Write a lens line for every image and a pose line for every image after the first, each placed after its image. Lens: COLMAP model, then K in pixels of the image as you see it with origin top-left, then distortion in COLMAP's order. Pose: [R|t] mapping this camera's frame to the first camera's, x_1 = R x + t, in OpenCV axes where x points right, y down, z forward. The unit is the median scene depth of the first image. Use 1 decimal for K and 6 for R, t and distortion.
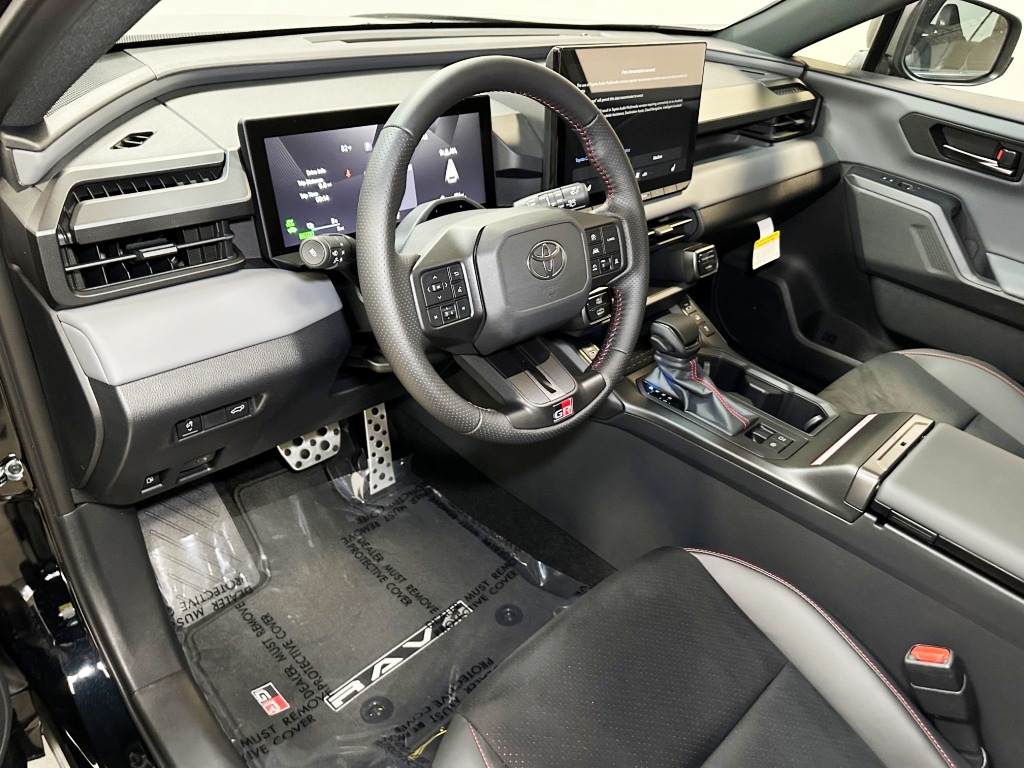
lens RADIAL K [[714.4, 0, 506.8], [0, 714.4, 383.4], [0, 0, 1]] dist [0.084743, -0.129378]
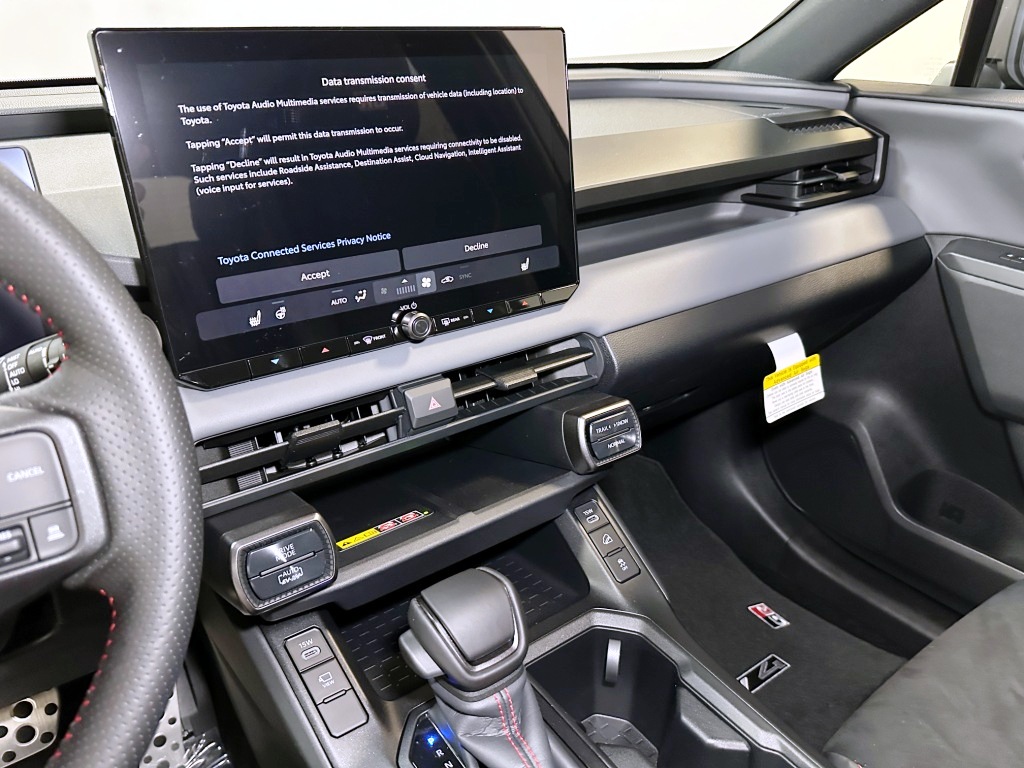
lens RADIAL K [[714.4, 0, 506.8], [0, 714.4, 383.4], [0, 0, 1]] dist [0.084743, -0.129378]
pose [[0.980008, -0.033096, -0.196184, 0.262169], [0.005569, 0.990244, -0.139234, -0.115189], [0.198878, 0.135358, 0.970632, 0.413263]]
